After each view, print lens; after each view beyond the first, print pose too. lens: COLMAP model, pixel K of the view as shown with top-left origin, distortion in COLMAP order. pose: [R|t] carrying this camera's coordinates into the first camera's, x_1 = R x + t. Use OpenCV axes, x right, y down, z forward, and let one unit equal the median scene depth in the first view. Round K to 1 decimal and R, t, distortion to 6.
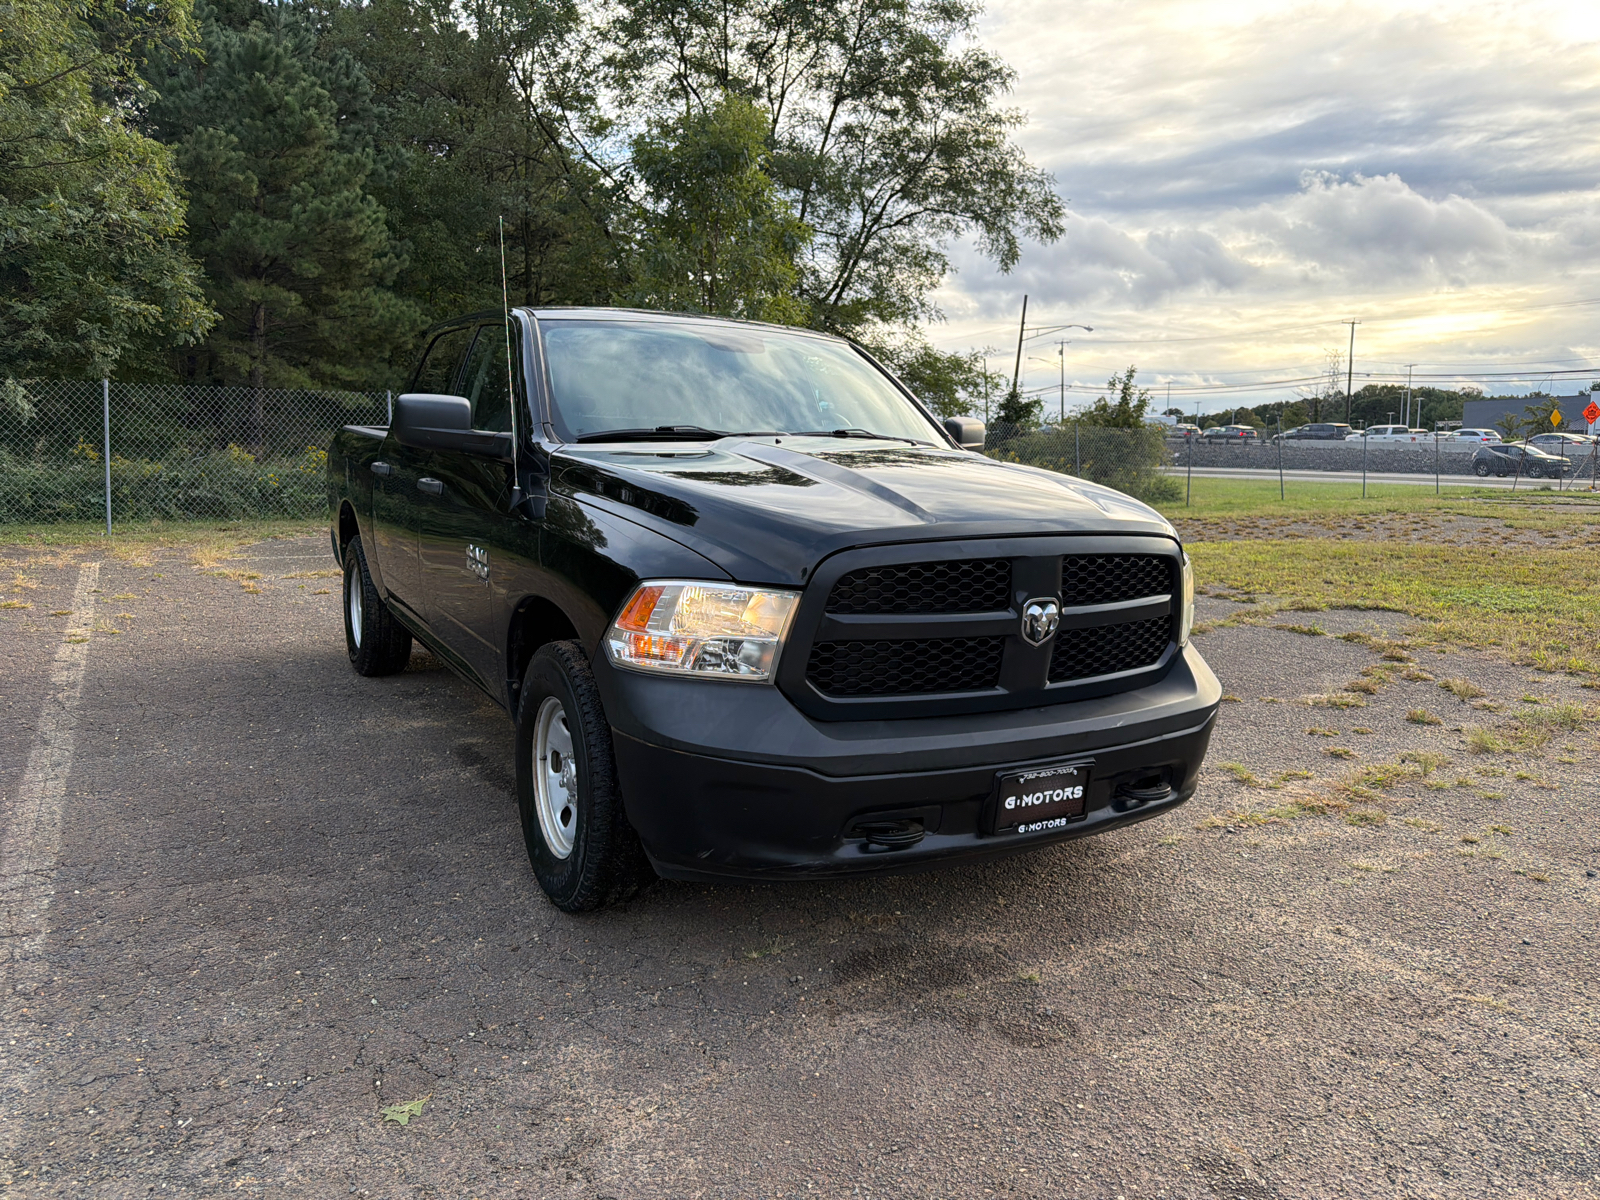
lens RADIAL K [[1158.6, 0, 807.0], [0, 1158.6, 606.2], [0, 0, 1]] dist [0.001701, -0.021812]
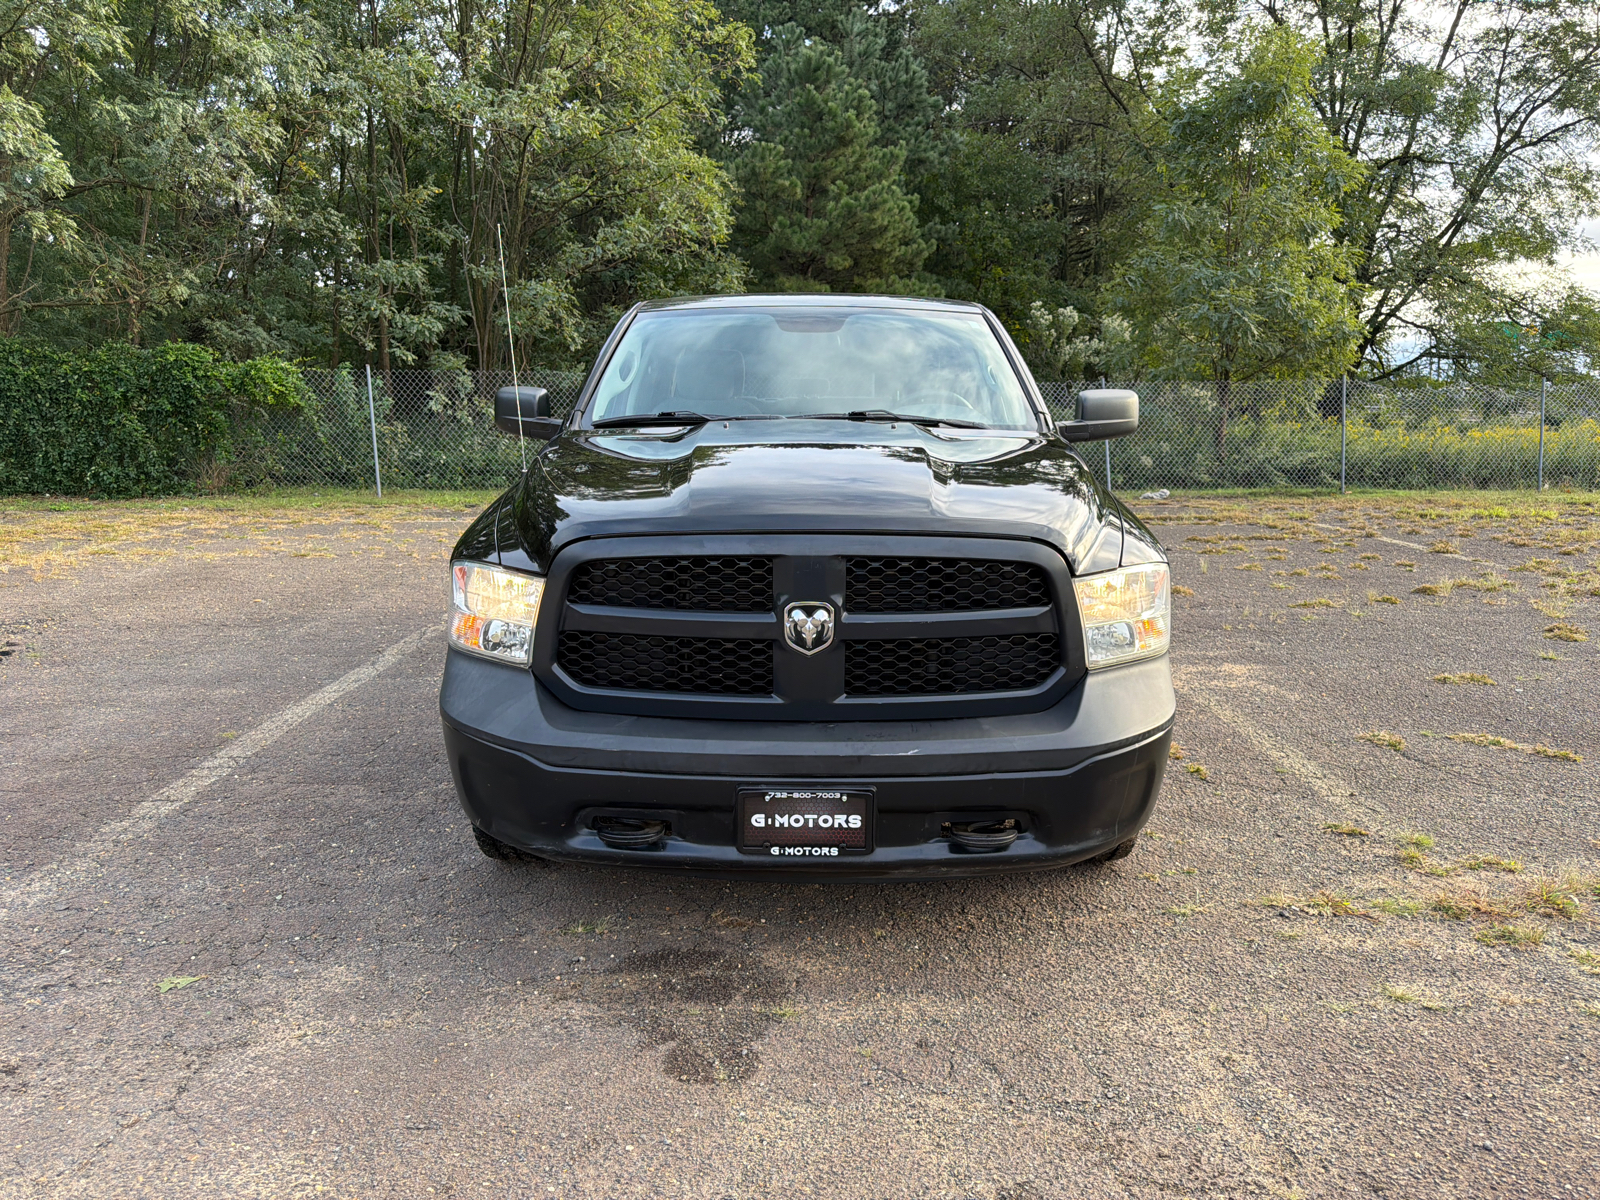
lens RADIAL K [[1149.9, 0, 777.3], [0, 1149.9, 606.5], [0, 0, 1]] dist [0.037924, -0.061009]
pose [[0.858816, 0.064856, -0.508162, 0.087750], [-0.052291, 0.997871, 0.038983, -0.005117], [0.509608, -0.006907, 0.860379, 0.029355]]
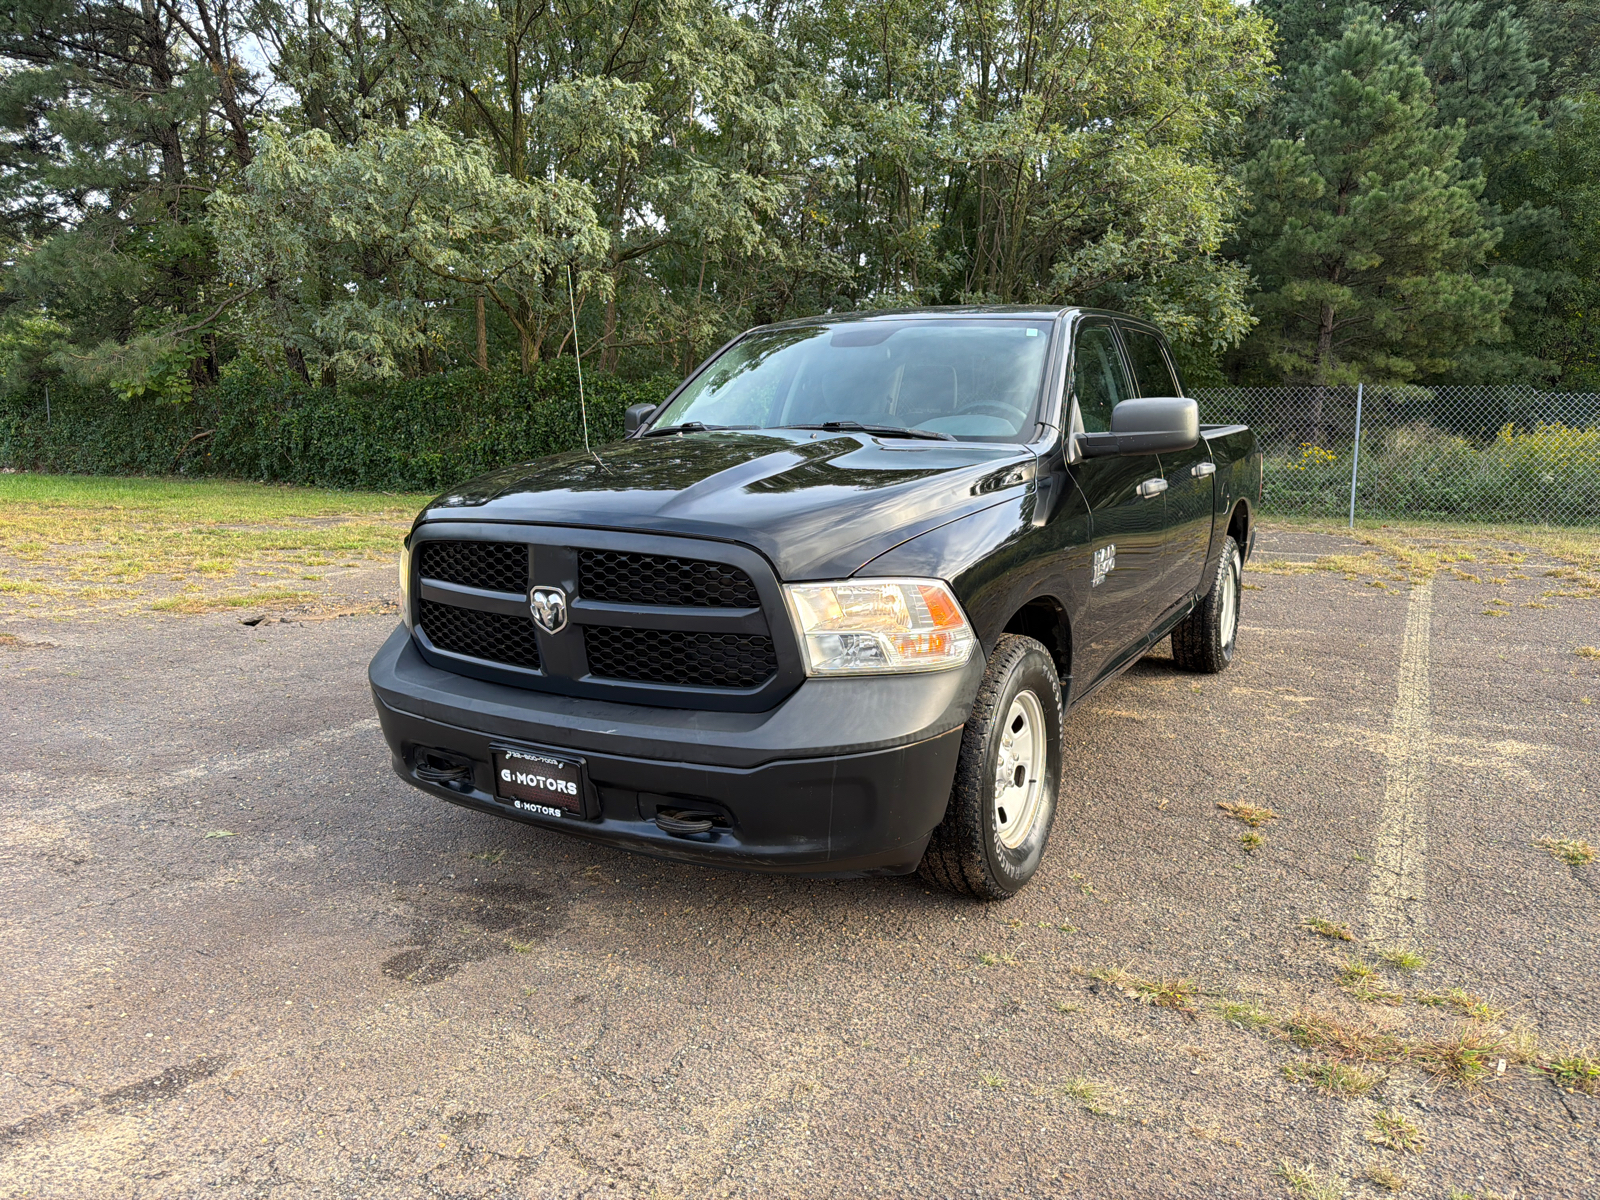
lens RADIAL K [[1128.3, 0, 755.7], [0, 1128.3, 598.7], [0, 0, 1]] dist [-0.004067, -0.000696]
pose [[0.493632, 0.108245, -0.862908, 0.157871], [-0.108685, 0.992123, 0.062280, -0.010745], [0.862853, 0.063042, 0.501509, 0.090918]]
